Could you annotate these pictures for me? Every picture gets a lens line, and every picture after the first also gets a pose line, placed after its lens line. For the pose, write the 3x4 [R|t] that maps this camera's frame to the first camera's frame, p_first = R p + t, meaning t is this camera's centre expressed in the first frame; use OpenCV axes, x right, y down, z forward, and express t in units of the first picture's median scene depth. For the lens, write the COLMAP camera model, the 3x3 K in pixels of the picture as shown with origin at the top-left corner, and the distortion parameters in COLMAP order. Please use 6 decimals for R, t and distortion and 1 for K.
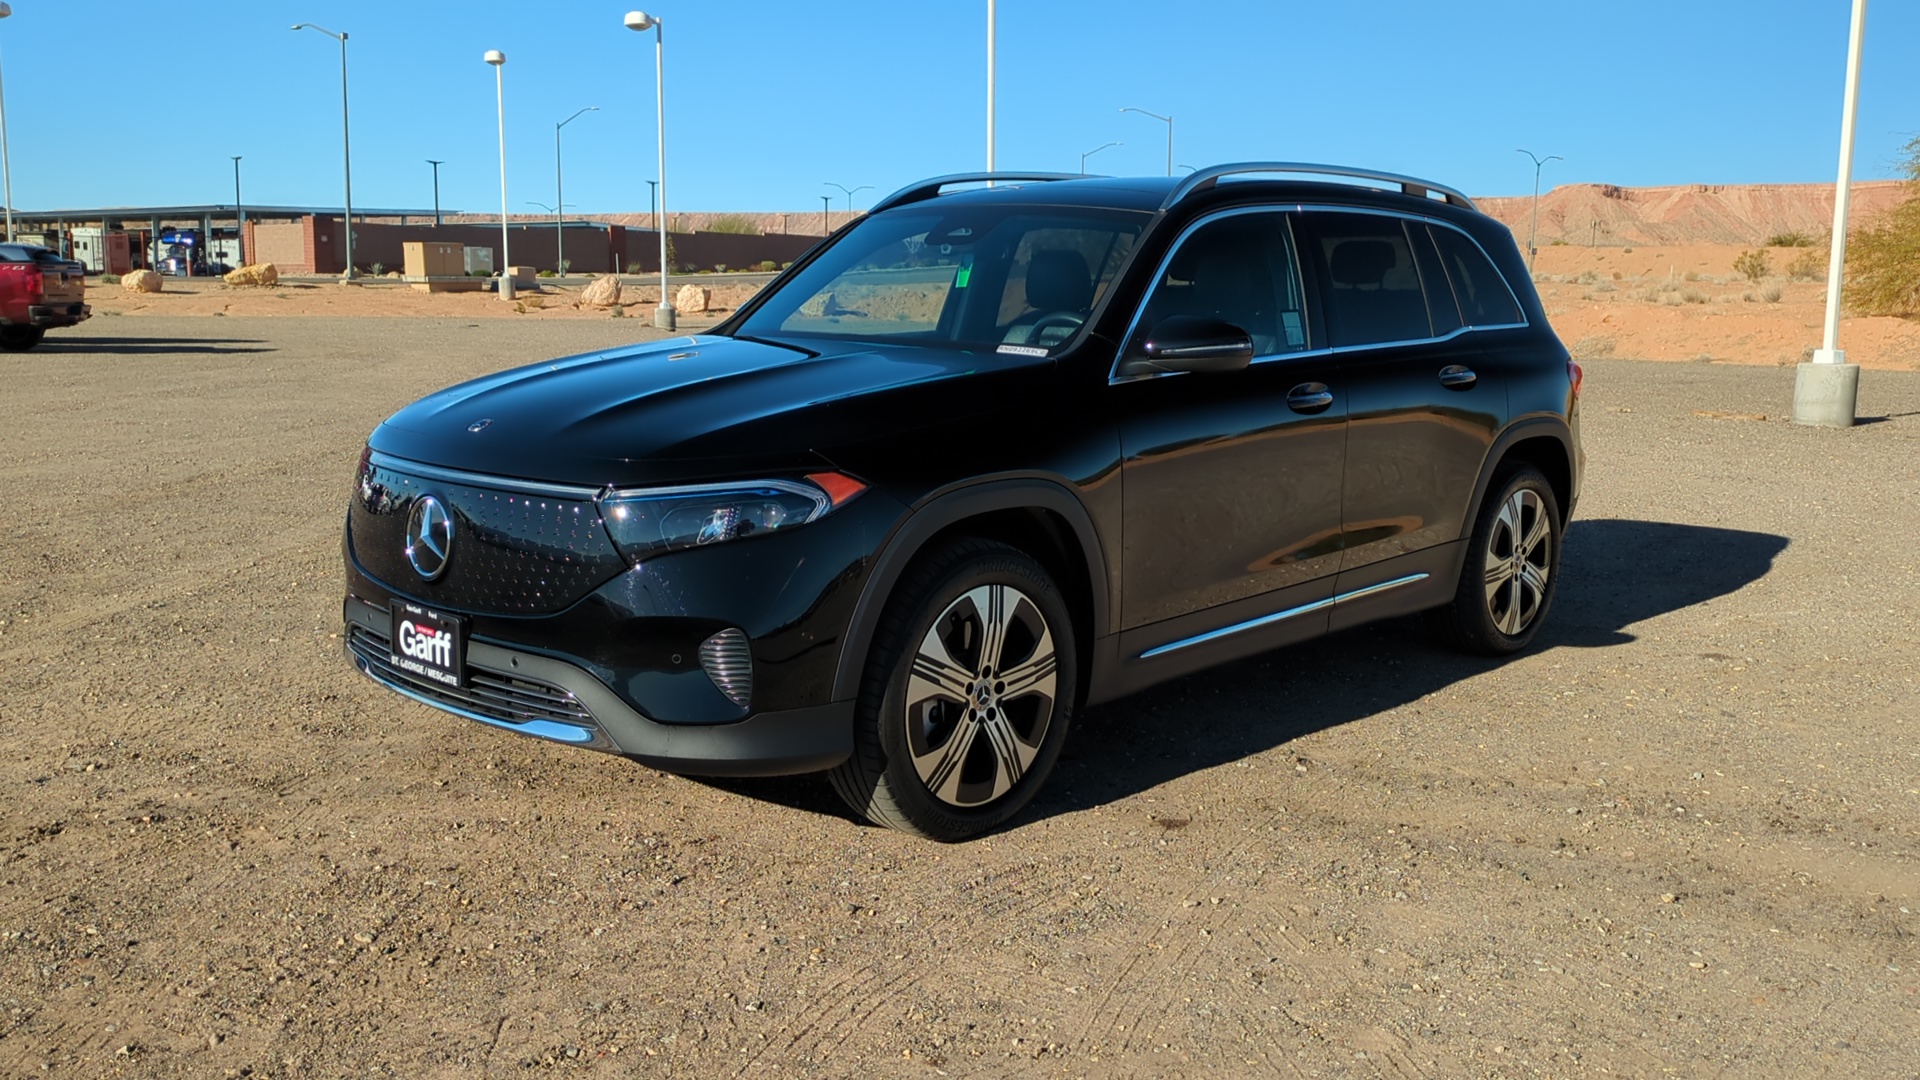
lens RADIAL K [[1623.4, 0, 974.8], [0, 1623.4, 542.0], [0, 0, 1]] dist [0.055146, -0.075597]
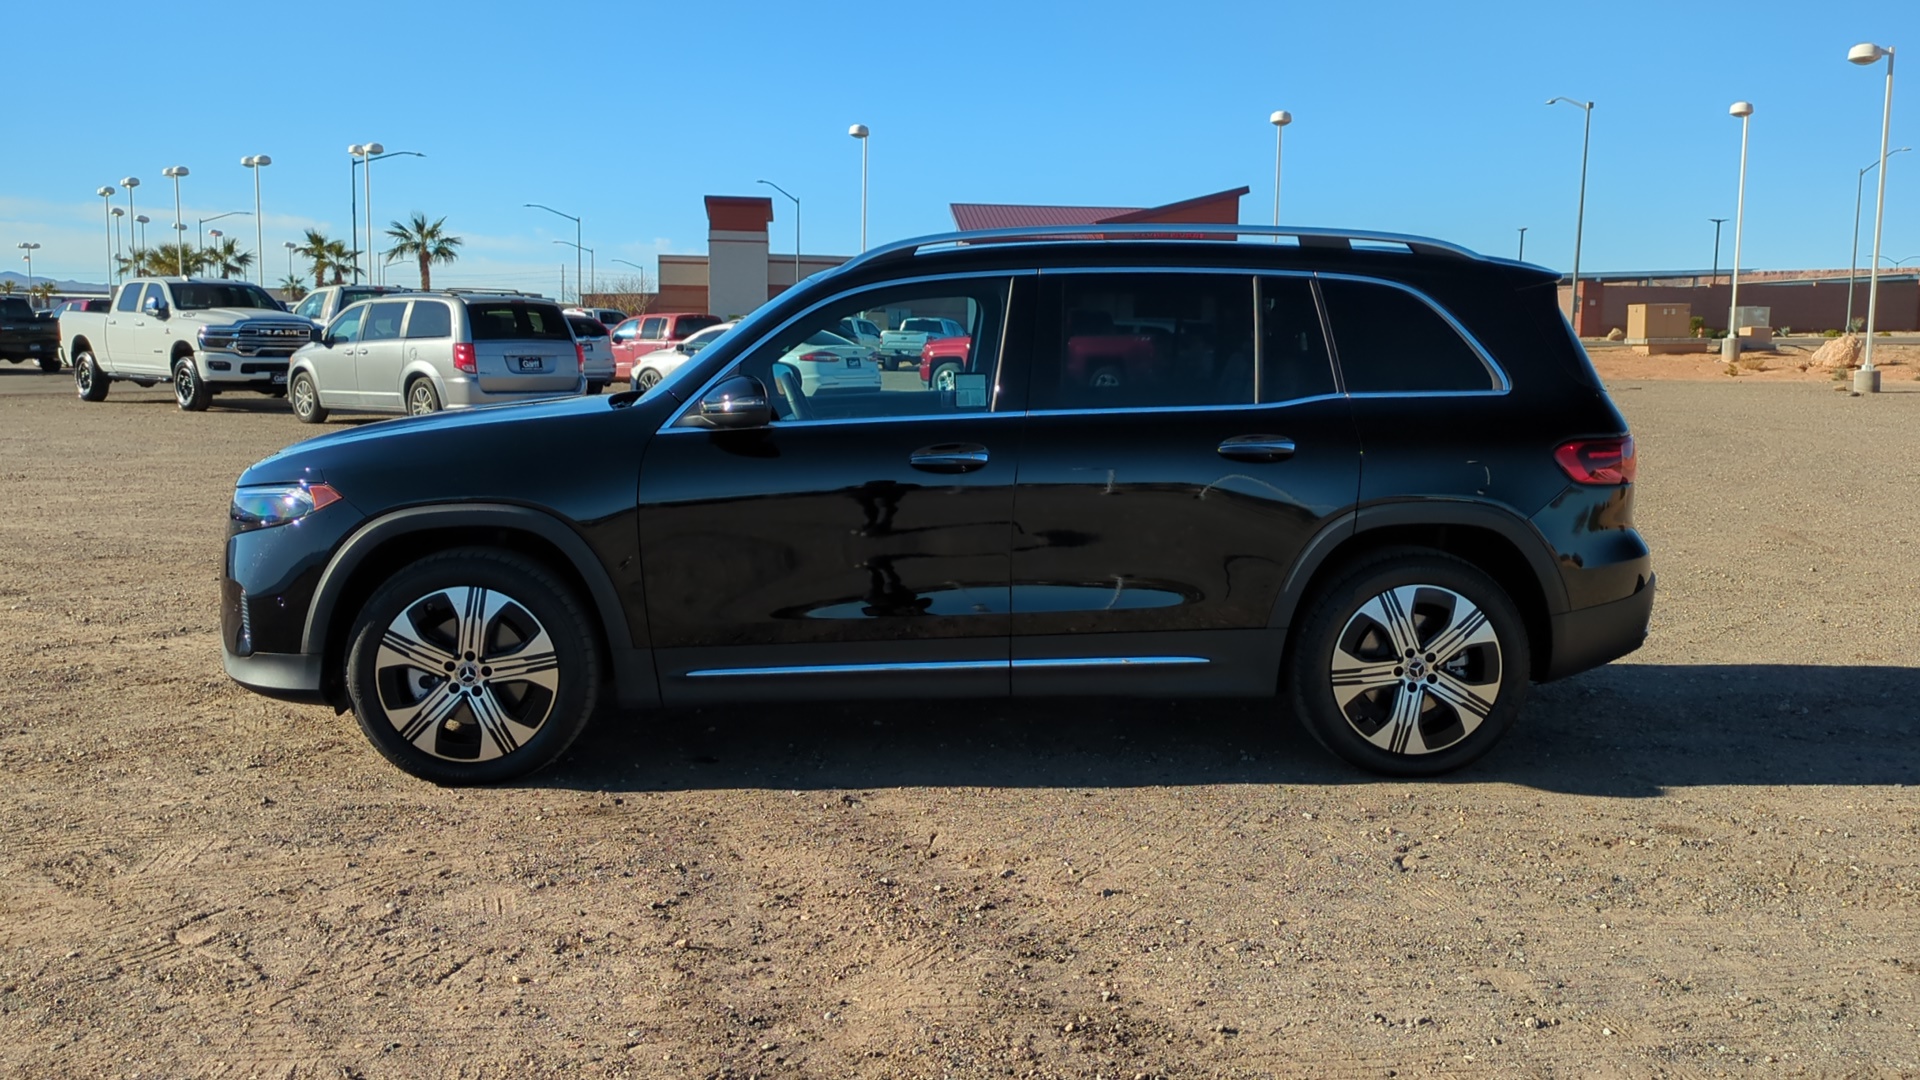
lens RADIAL K [[1623.4, 0, 974.8], [0, 1623.4, 542.0], [0, 0, 1]] dist [0.055146, -0.075597]
pose [[0.720096, 0.074764, -0.689835, 1.135413], [-0.100804, 0.994903, 0.002601, -0.049650], [0.686513, 0.067665, 0.723962, 0.344538]]
